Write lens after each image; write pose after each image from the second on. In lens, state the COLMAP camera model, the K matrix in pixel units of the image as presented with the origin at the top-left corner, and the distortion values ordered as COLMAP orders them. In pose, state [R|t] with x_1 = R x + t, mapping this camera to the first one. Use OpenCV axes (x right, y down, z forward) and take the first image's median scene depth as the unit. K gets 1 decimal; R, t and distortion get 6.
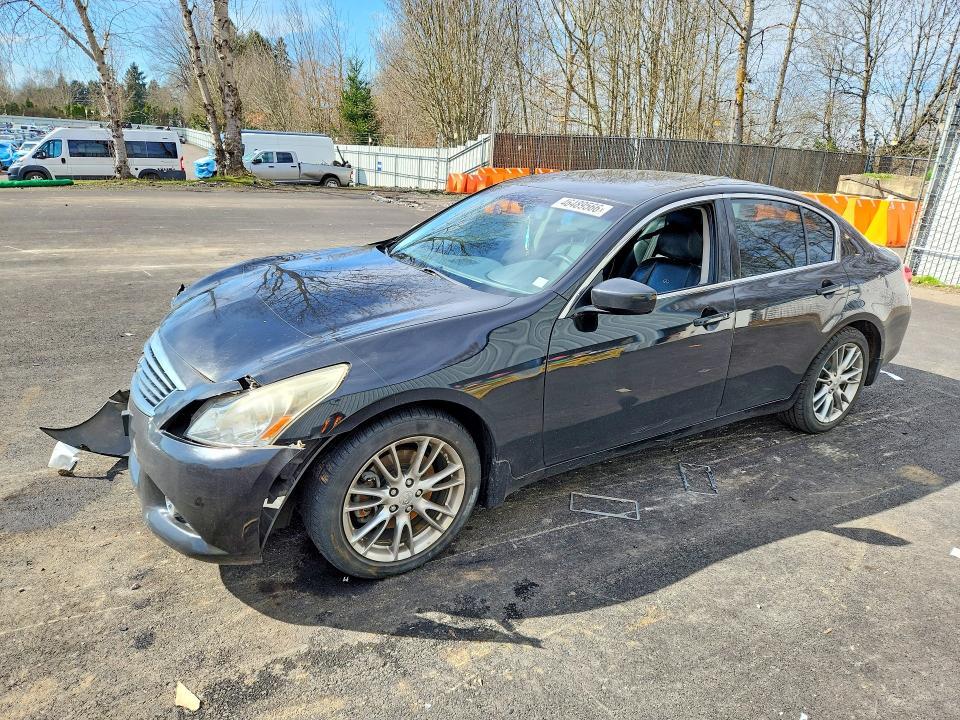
lens RADIAL K [[632.6, 0, 479.5], [0, 632.6, 348.7], [0, 0, 1]] dist [0.054141, -0.045279]
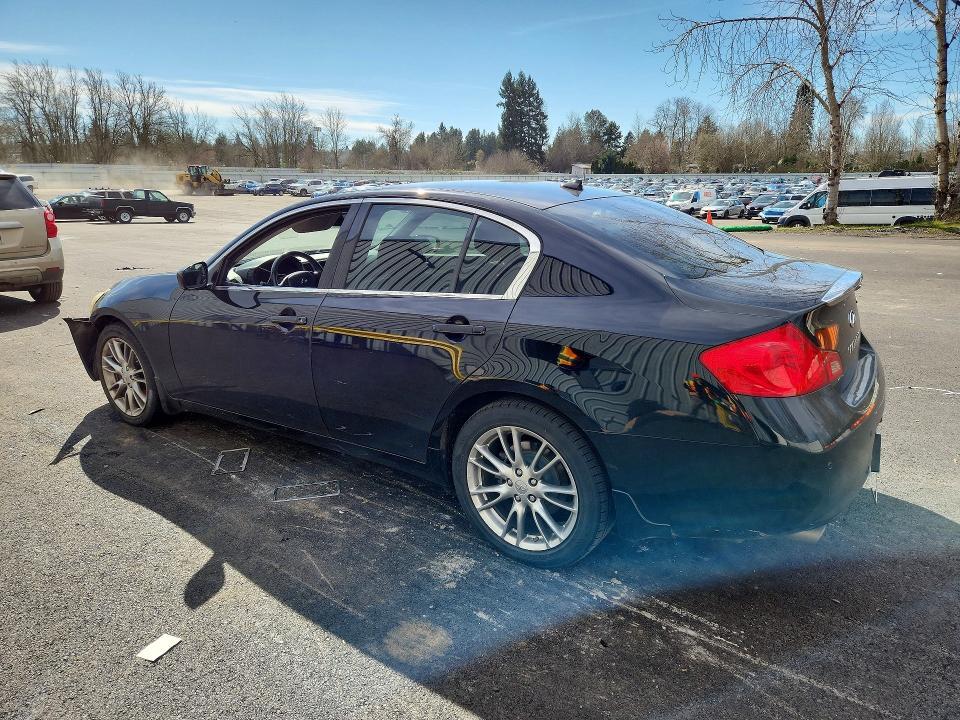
lens RADIAL K [[632.6, 0, 479.5], [0, 632.6, 348.7], [0, 0, 1]] dist [0.054141, -0.045279]
pose [[0.403007, 0.175288, -0.898254, 1.269692], [-0.244376, 0.966461, 0.078957, -0.143901], [0.881967, 0.187691, 0.432326, 0.773380]]
